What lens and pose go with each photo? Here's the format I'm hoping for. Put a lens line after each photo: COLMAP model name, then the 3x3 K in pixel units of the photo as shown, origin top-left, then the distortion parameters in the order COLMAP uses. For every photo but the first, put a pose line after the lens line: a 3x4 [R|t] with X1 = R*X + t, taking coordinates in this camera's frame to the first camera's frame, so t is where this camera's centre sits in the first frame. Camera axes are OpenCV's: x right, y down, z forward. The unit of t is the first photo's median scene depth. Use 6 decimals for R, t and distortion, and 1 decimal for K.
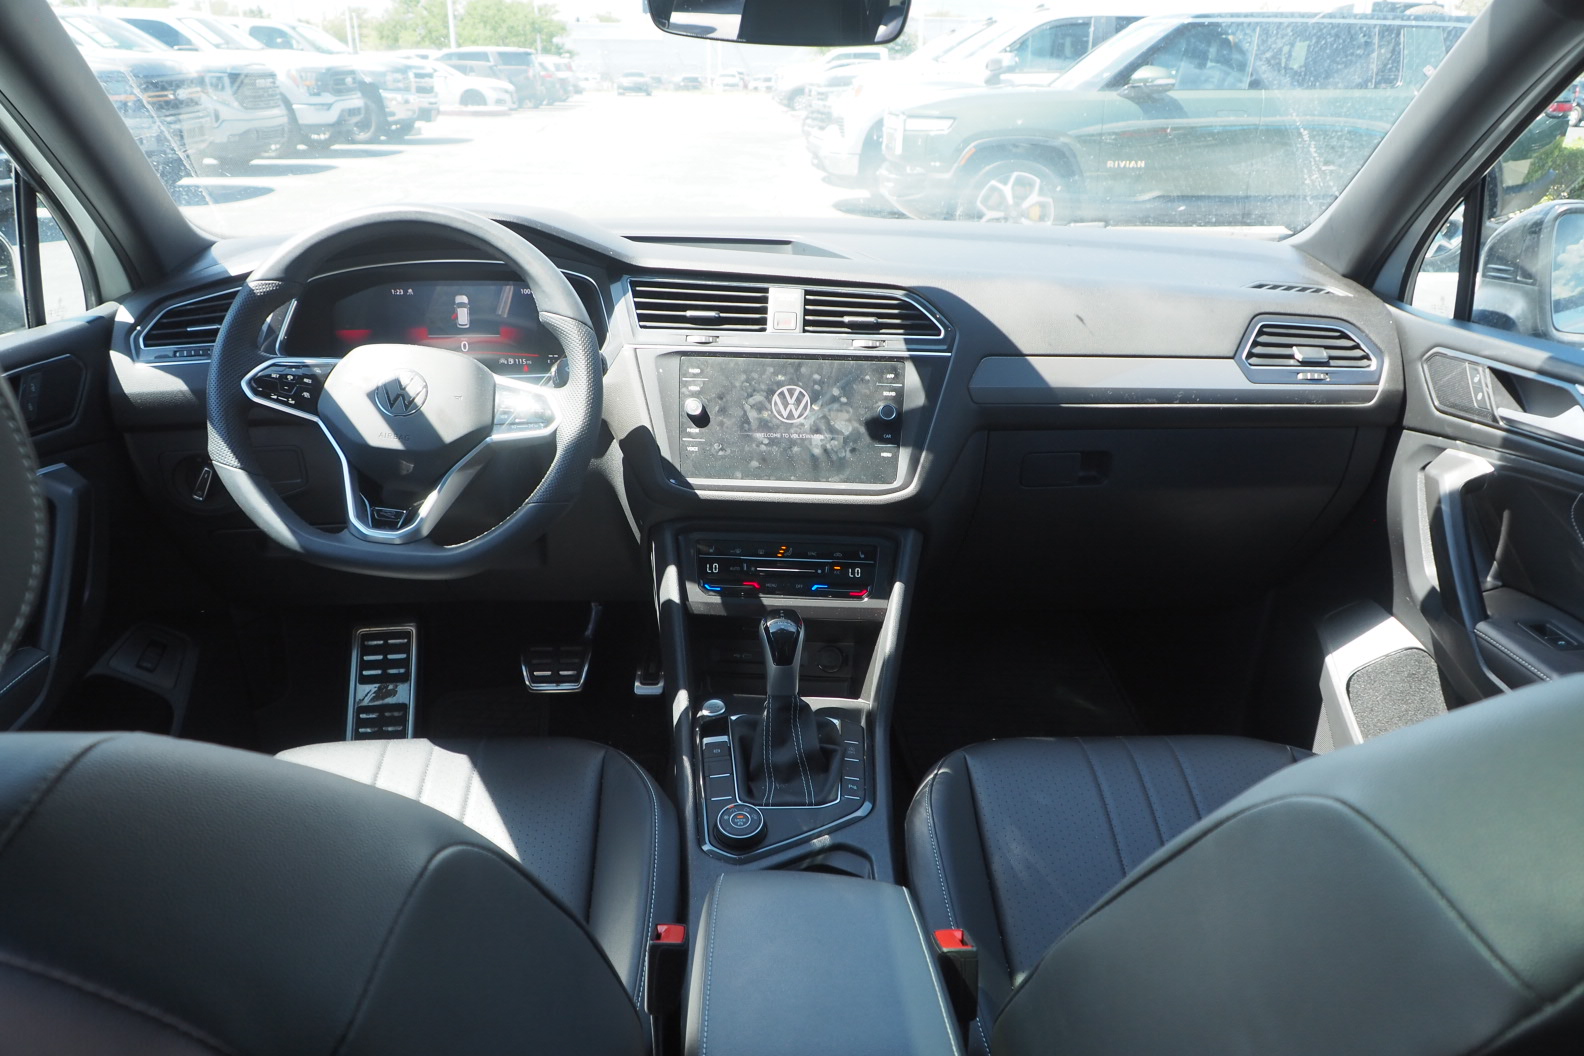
lens RADIAL K [[1122.4, 0, 784.4], [0, 1122.4, 537.0], [0, 0, 1]] dist [-0.006234, -0.023994]
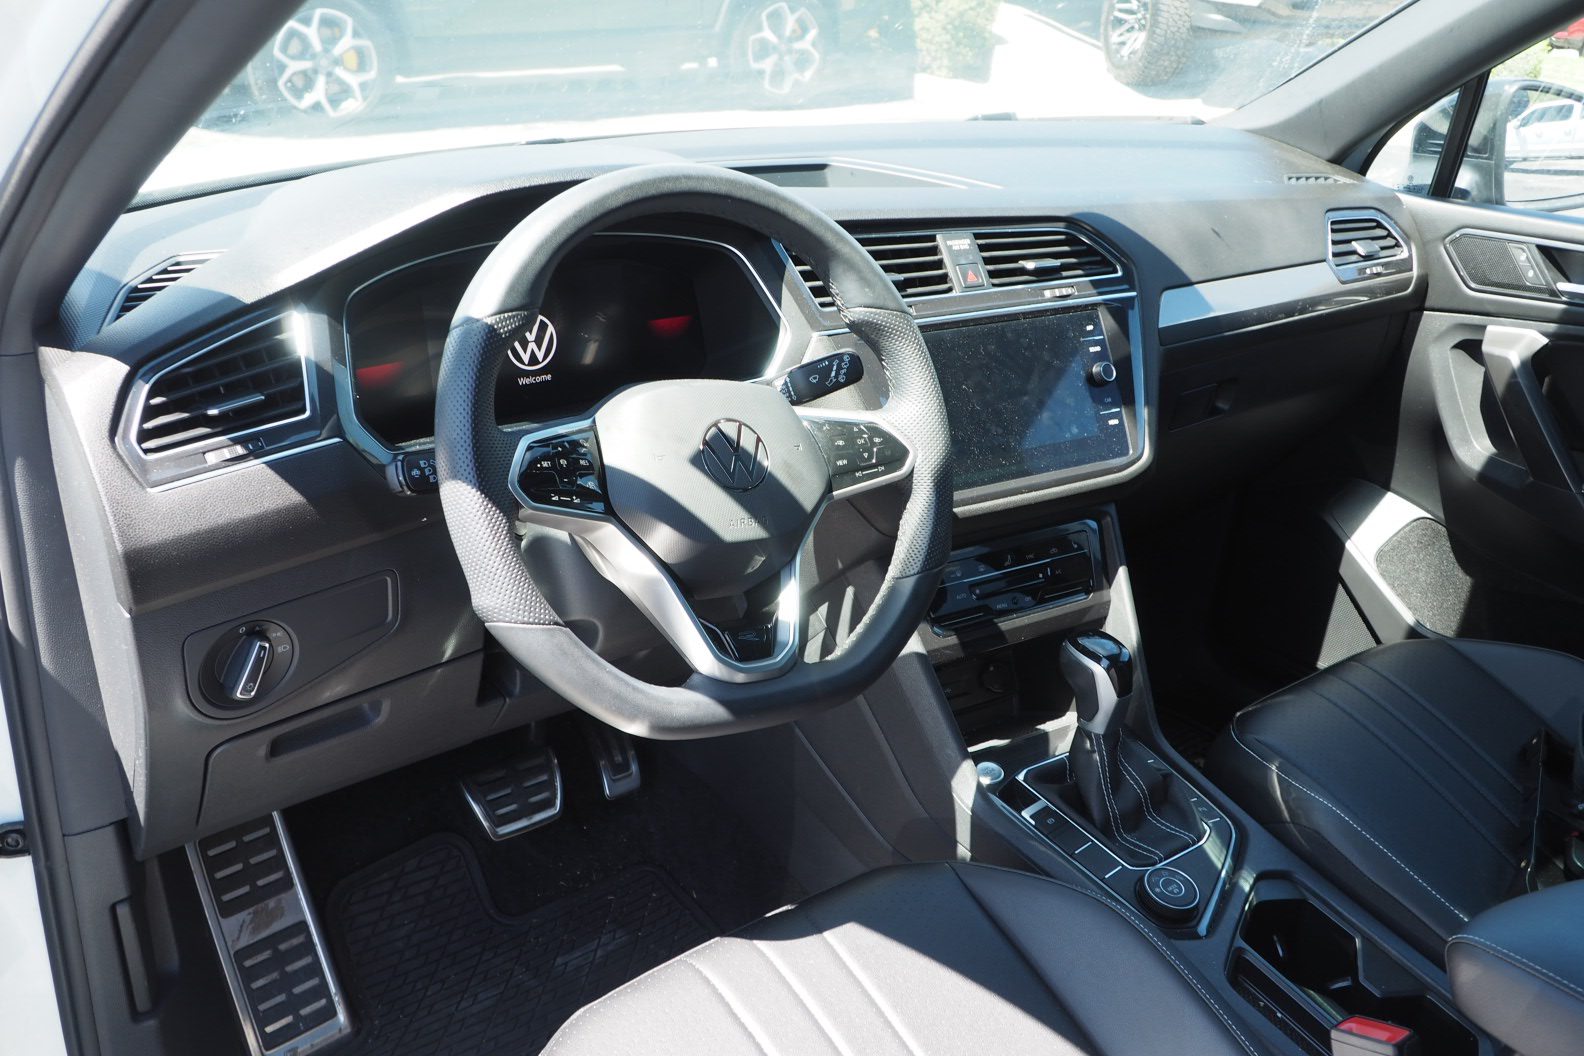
lens RADIAL K [[1385.4, 0, 791.8], [0, 1385.4, 563.1], [0, 0, 1]] dist [-0.003921, -0.004306]
pose [[0.824577, -0.221546, 0.520567, -0.651382], [0.181012, 0.975082, 0.128258, -0.142370], [-0.536010, -0.011530, 0.844133, 0.243405]]
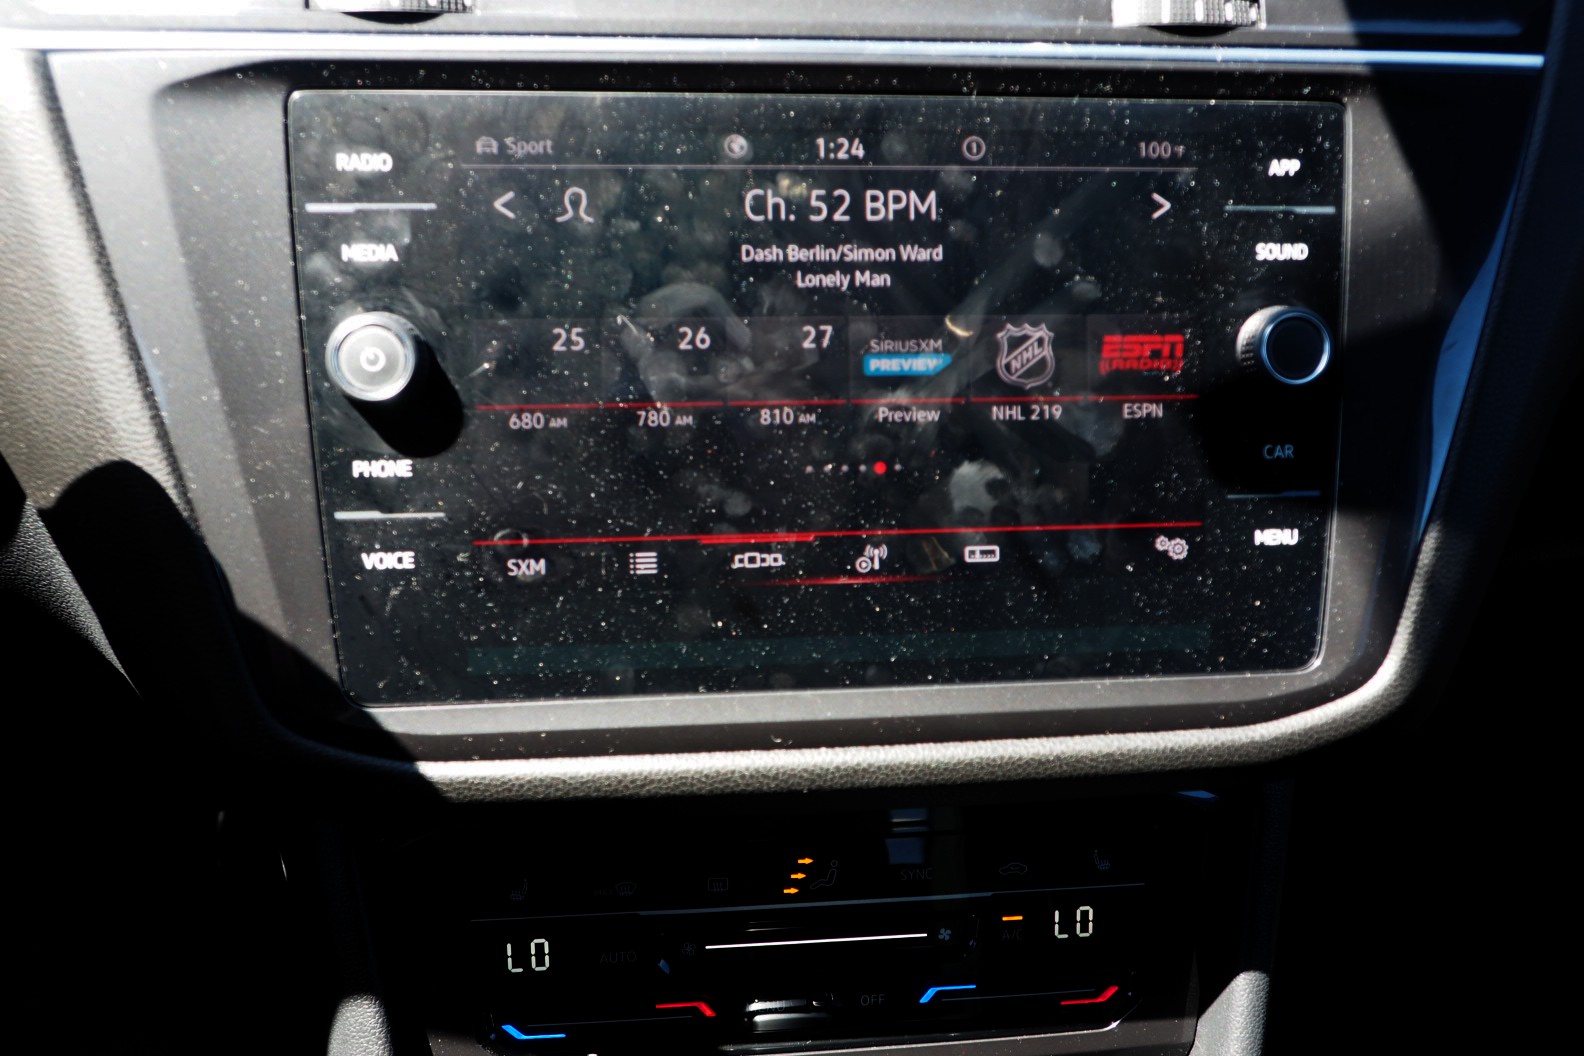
lens RADIAL K [[1373.9, 0, 784.7], [0, 1373.9, 536.9], [0, 0, 1]] dist [-0.018583, 0.005482]
pose [[0.990356, -0.060505, 0.124635, -0.039364], [0.030279, 0.972375, 0.231453, -0.135492], [-0.135196, -0.225447, 0.964829, 0.725593]]
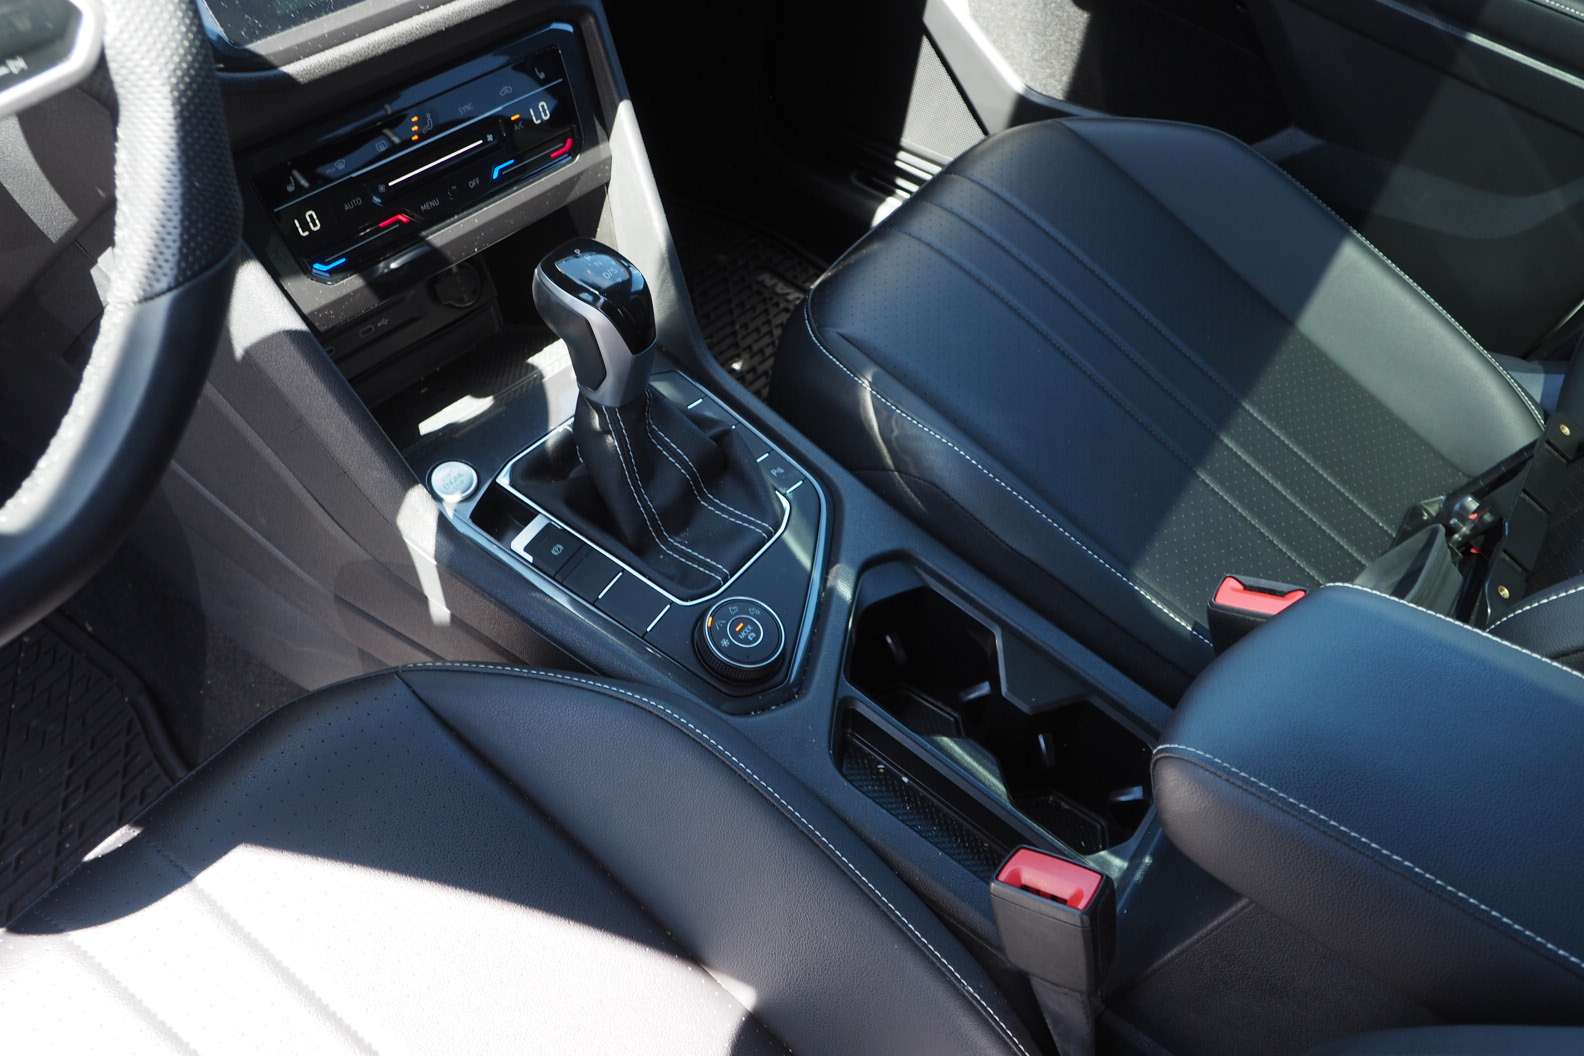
lens RADIAL K [[1385.4, 0, 791.8], [0, 1385.4, 563.1], [0, 0, 1]] dist [-0.003921, -0.004306]
pose [[0.602880, -0.563425, 0.564878, -0.344631], [0.213406, 0.796099, 0.566289, -0.139672], [-0.768761, -0.220856, 0.600191, 0.490402]]
